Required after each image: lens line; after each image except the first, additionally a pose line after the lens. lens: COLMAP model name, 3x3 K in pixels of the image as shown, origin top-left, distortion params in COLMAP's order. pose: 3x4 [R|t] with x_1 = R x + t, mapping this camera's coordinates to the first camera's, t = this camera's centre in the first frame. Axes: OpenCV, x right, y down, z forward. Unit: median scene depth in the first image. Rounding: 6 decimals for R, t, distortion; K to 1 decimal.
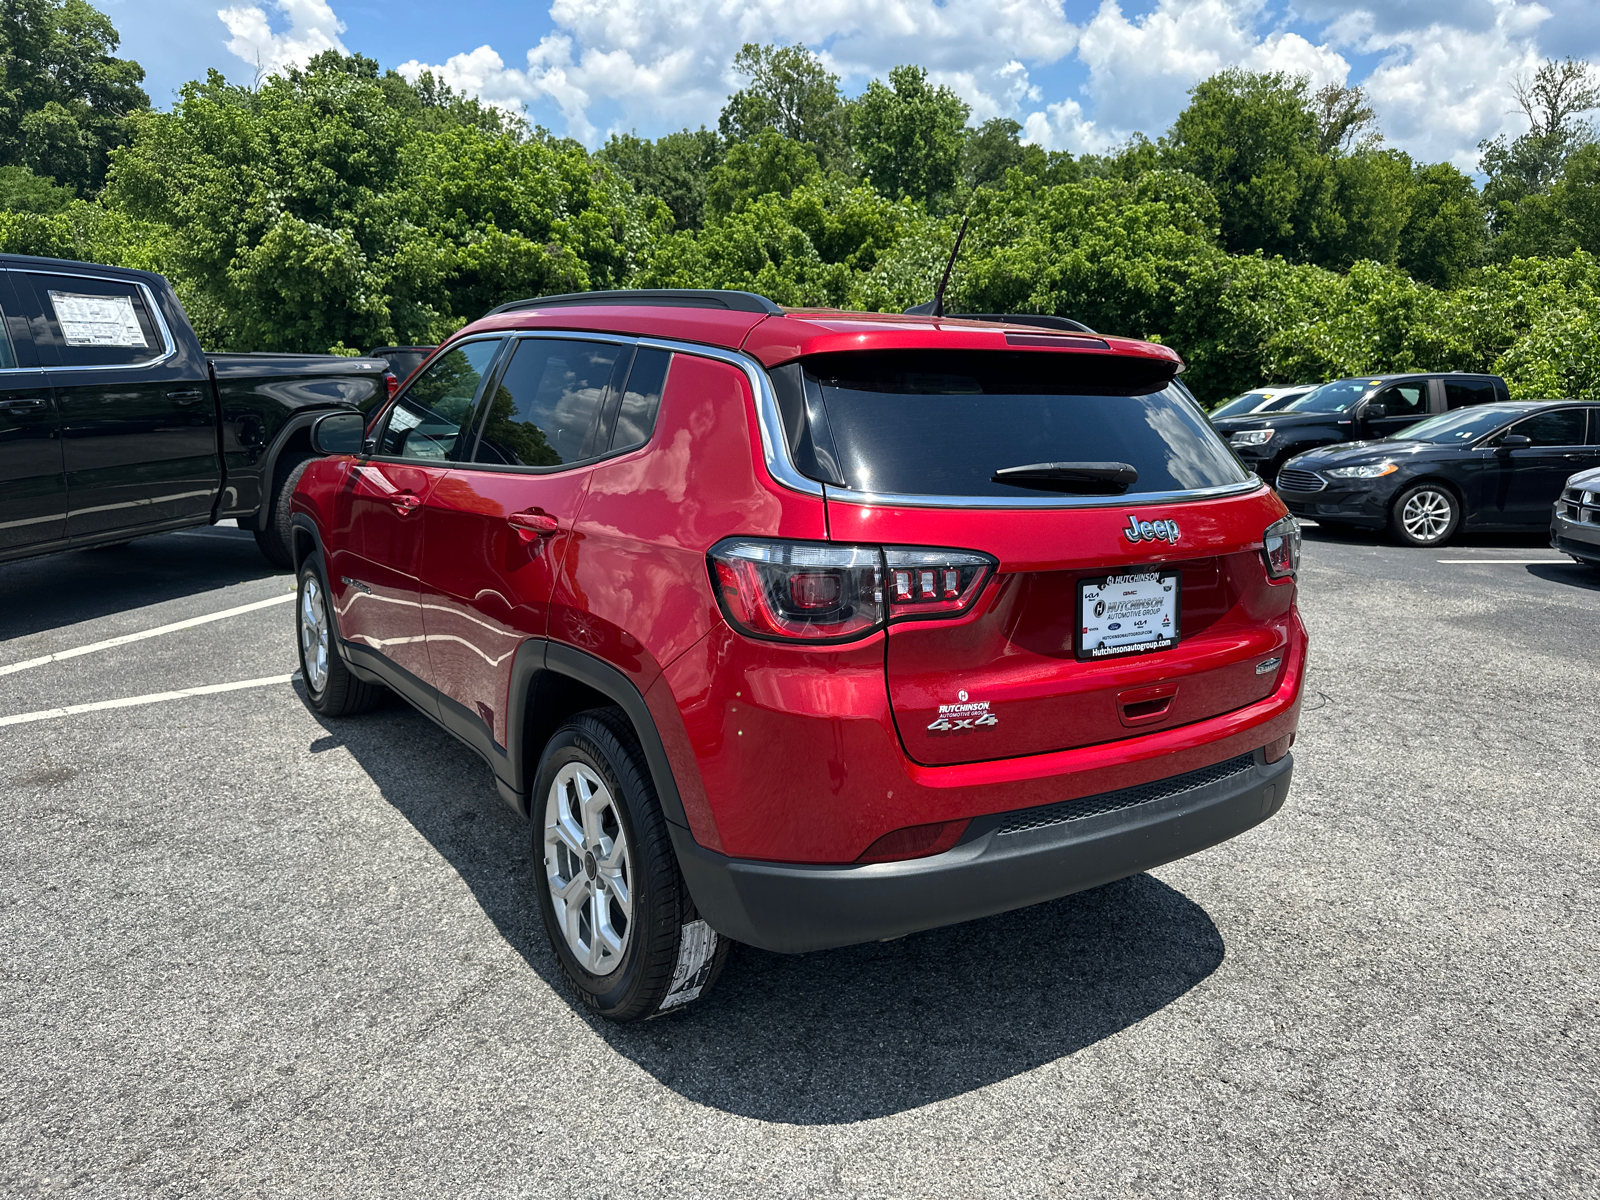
lens RADIAL K [[1131.2, 0, 800.0], [0, 1131.2, 600.0], [0, 0, 1]] dist [0.008967, -0.017922]
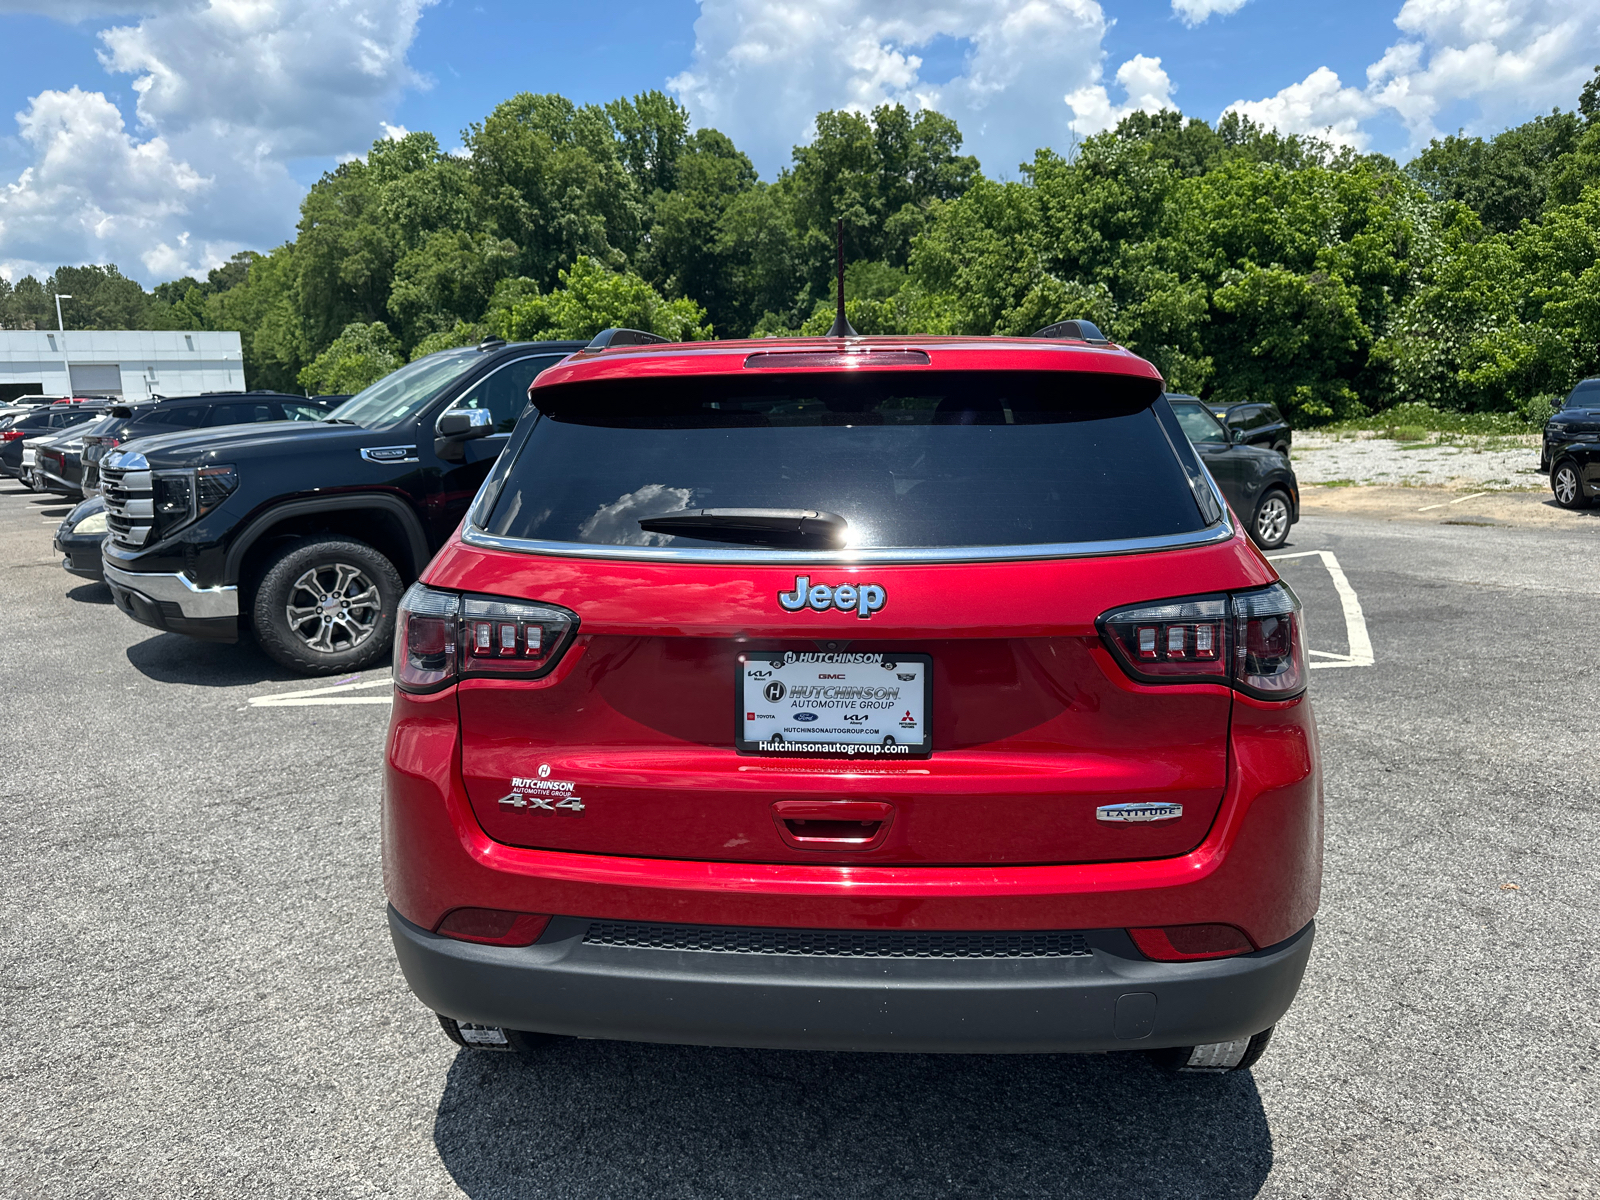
lens RADIAL K [[1131.2, 0, 800.0], [0, 1131.2, 600.0], [0, 0, 1]] dist [0.008967, -0.017922]
pose [[0.777185, 0.058595, -0.626538, 0.047030], [-0.081234, 0.996666, -0.007555, -0.003134], [0.624007, 0.056768, 0.779354, 0.024507]]
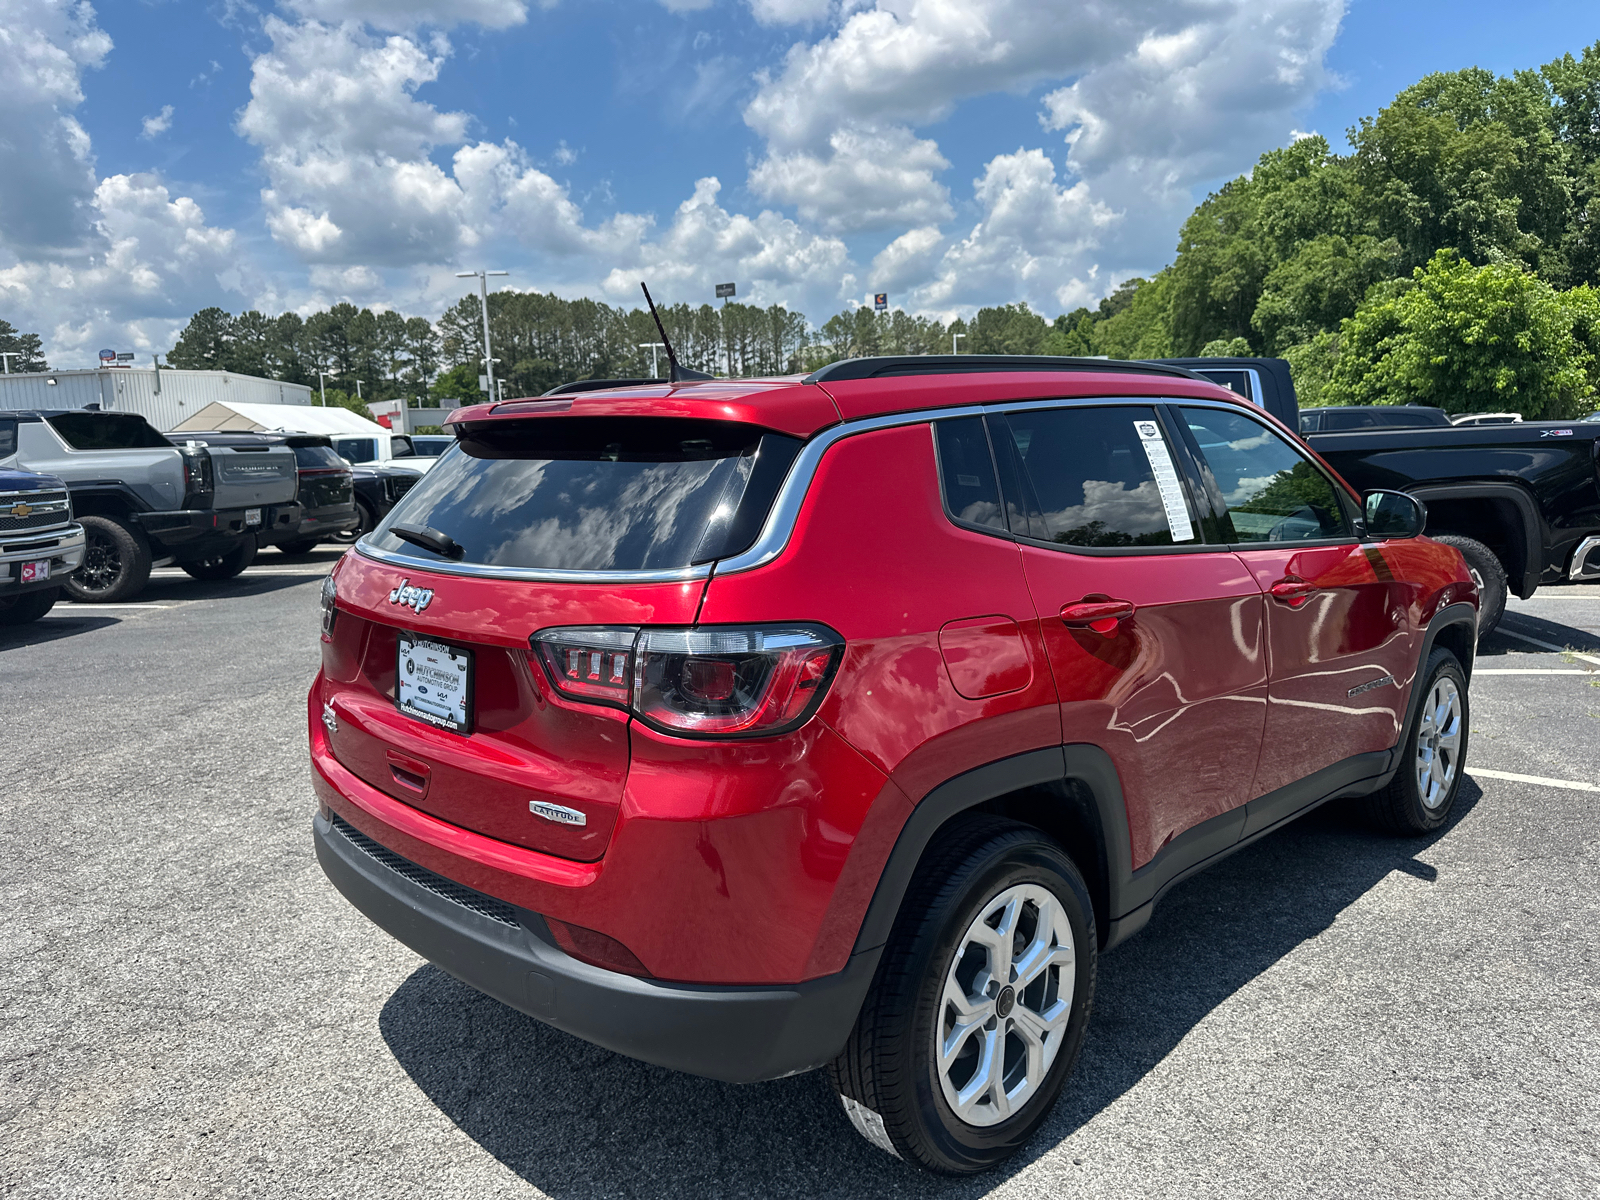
lens RADIAL K [[1165.3, 0, 800.0], [0, 1165.3, 600.0], [0, 0, 1]] dist [-0.033756, 0.006314]
pose [[0.153154, 0.090370, -0.984061, 0.082402], [-0.156629, 0.985442, 0.066120, -0.010790], [0.975711, 0.144006, 0.165079, 0.071177]]
